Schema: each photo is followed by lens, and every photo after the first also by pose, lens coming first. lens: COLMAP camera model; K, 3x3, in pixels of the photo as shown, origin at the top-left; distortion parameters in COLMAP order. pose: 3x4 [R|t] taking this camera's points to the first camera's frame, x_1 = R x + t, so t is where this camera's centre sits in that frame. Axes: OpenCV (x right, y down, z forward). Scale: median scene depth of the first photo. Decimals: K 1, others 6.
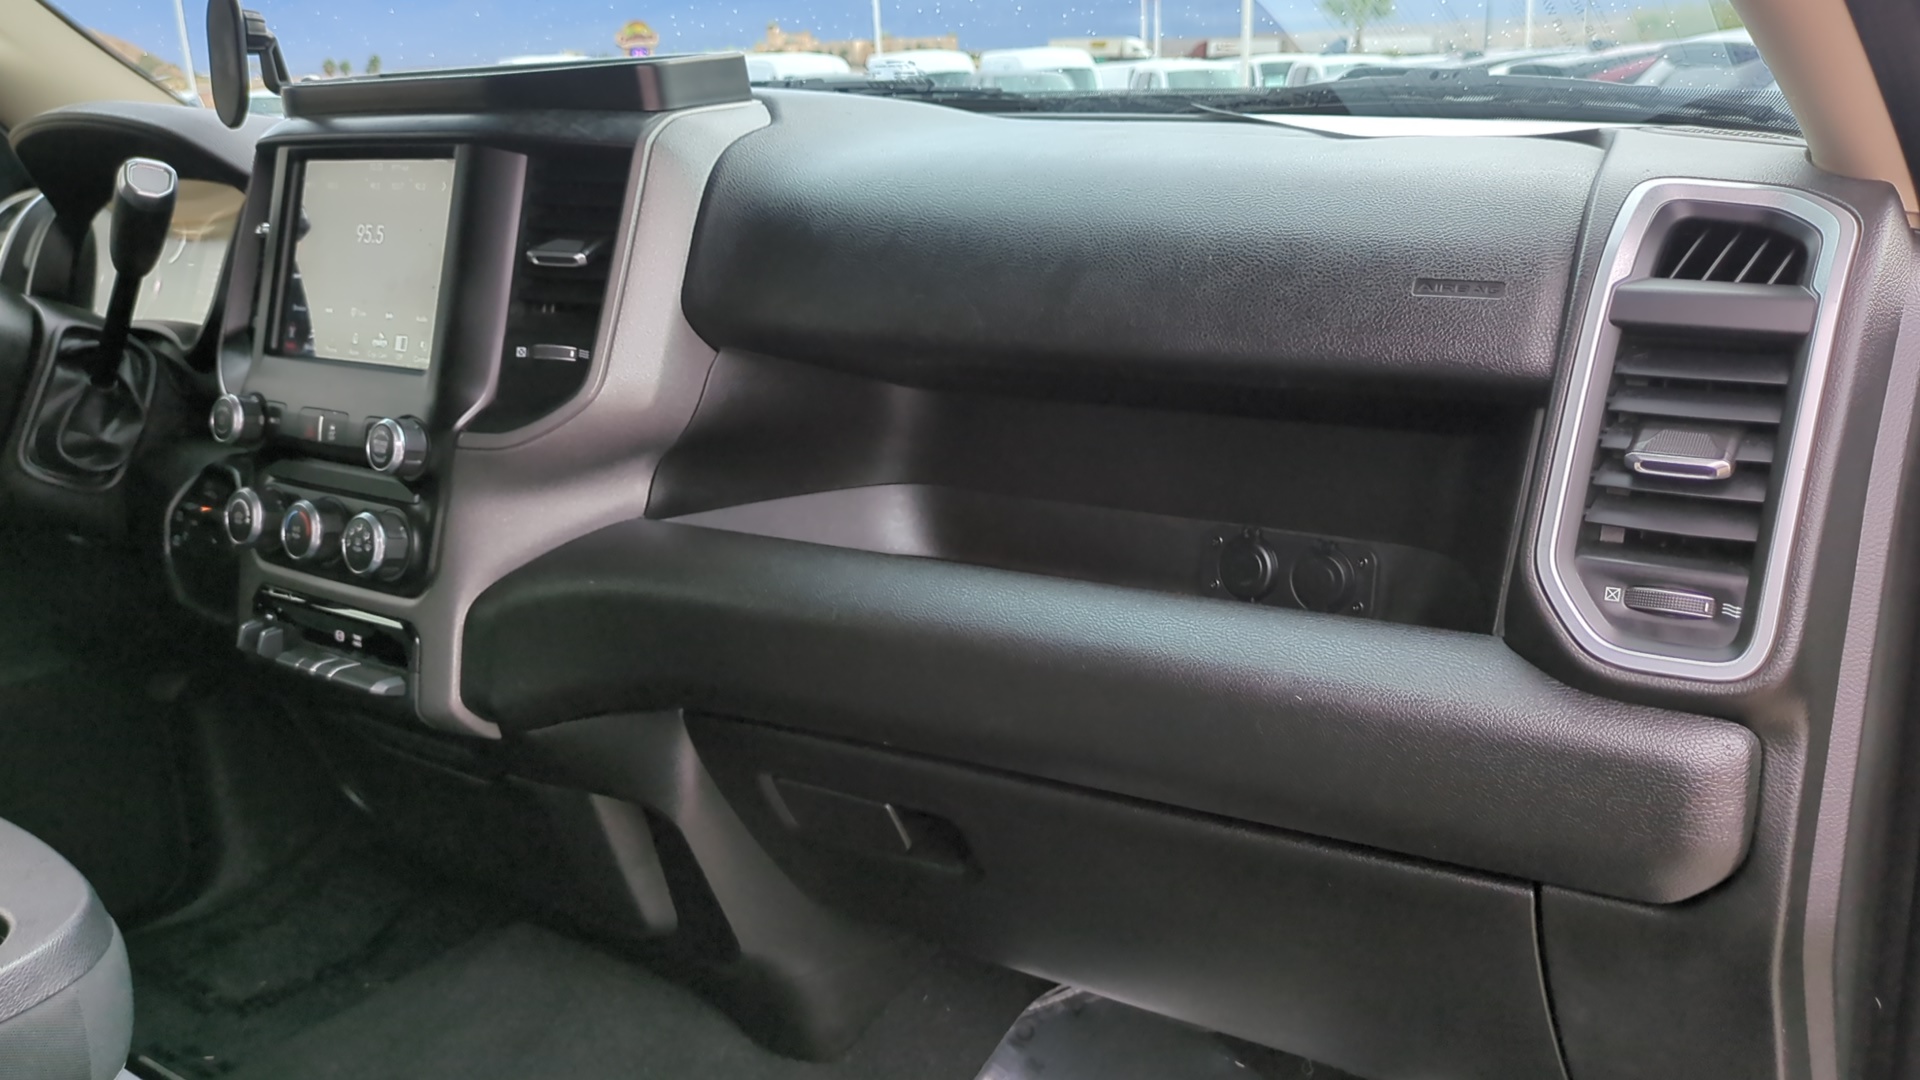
lens RADIAL K [[1655.1, 0, 970.3], [0, 1655.1, 545.0], [0, 0, 1]] dist [0.077940, -0.096456]
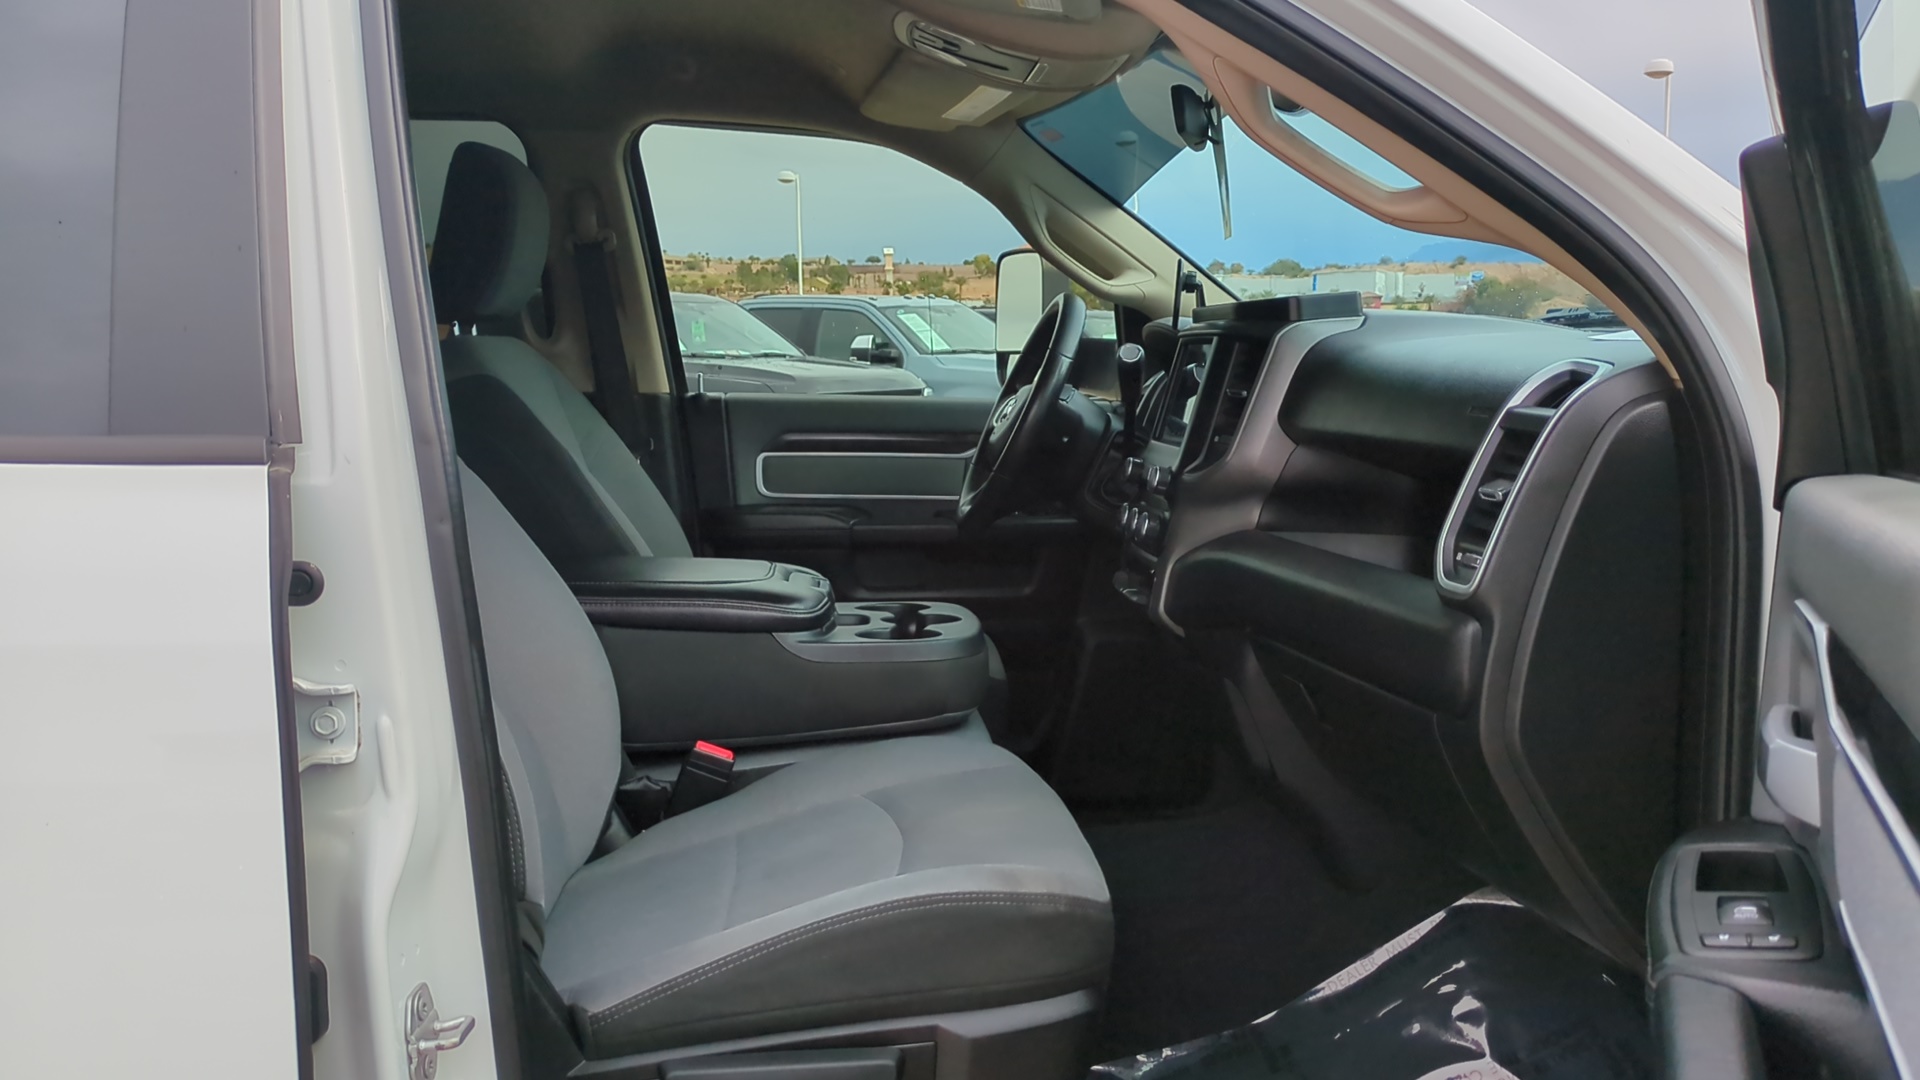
lens RADIAL K [[1655.1, 0, 970.3], [0, 1655.1, 545.0], [0, 0, 1]] dist [0.077940, -0.096456]
pose [[0.678796, 0.111183, -0.725861, 0.972276], [-0.204111, 0.978086, -0.041059, 0.147135], [0.705390, 0.176027, 0.686615, -0.535469]]
